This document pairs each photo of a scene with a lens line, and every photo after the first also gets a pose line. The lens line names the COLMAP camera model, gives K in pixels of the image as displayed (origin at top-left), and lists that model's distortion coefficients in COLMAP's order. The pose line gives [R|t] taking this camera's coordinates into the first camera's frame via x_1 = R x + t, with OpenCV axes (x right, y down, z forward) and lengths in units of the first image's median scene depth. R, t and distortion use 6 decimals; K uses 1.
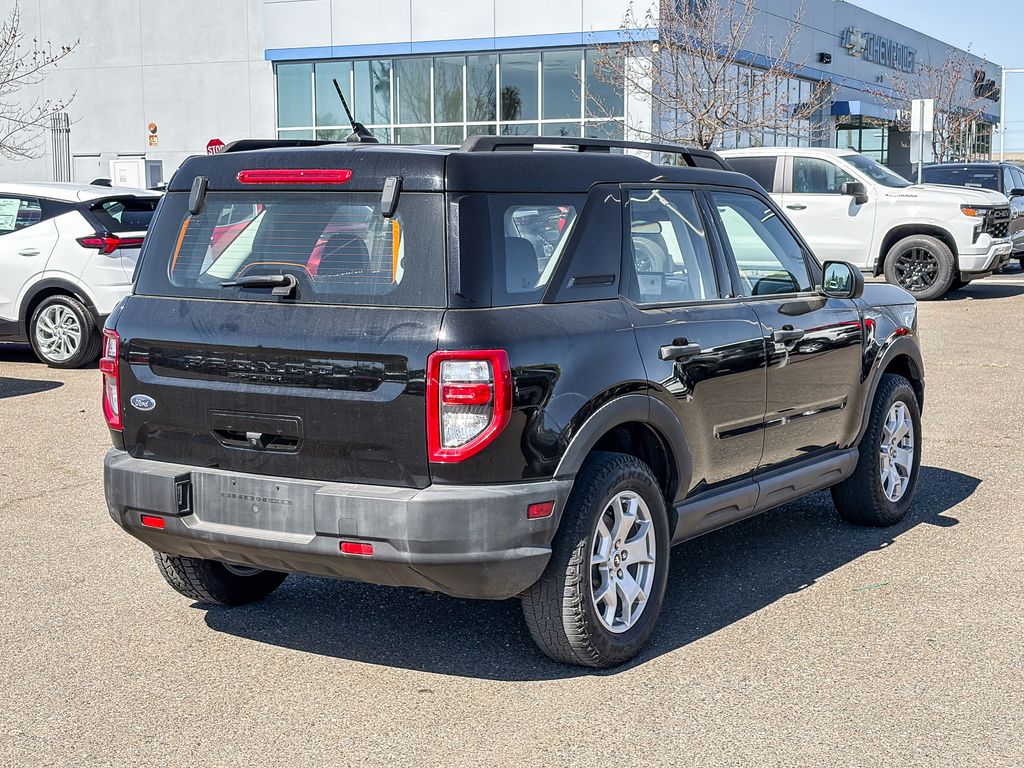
lens RADIAL K [[1624.3, 0, 512.0], [0, 1624.3, 384.0], [0, 0, 1]] dist [0.248181, -0.997400]
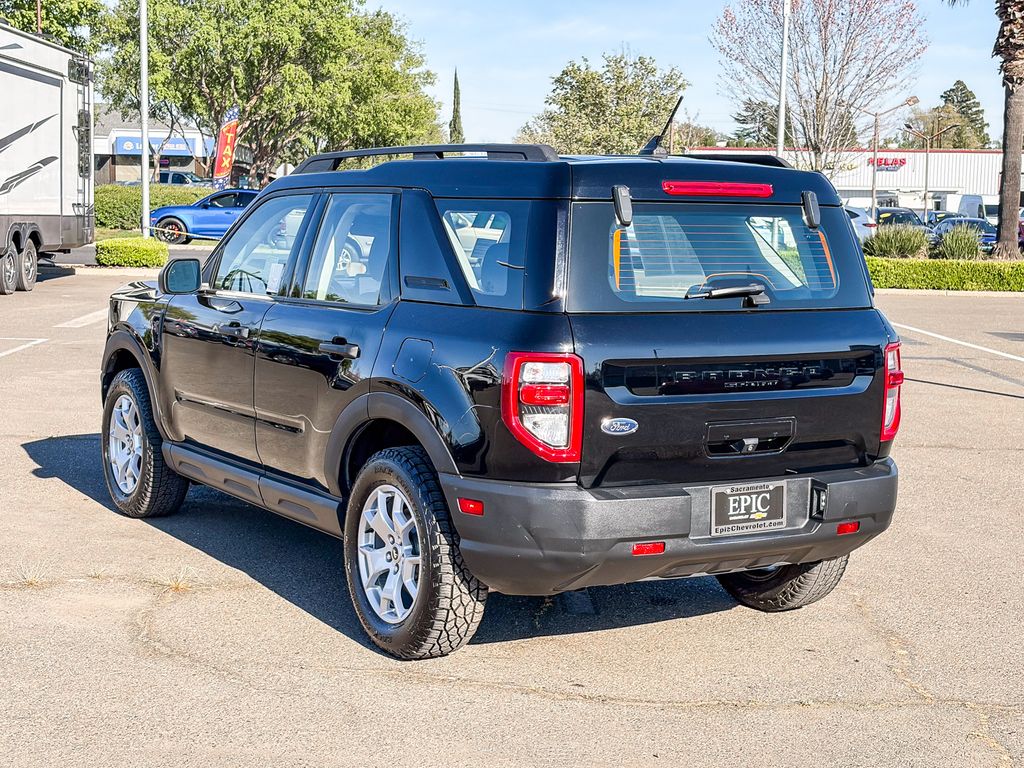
lens RADIAL K [[1624.3, 0, 512.0], [0, 1624.3, 384.0], [0, 0, 1]] dist [0.248181, -0.997400]
pose [[0.451257, -0.085377, 0.888300, -1.085613], [0.076433, 0.995453, 0.056848, -0.071202], [-0.889115, 0.042242, 0.455731, 0.633507]]
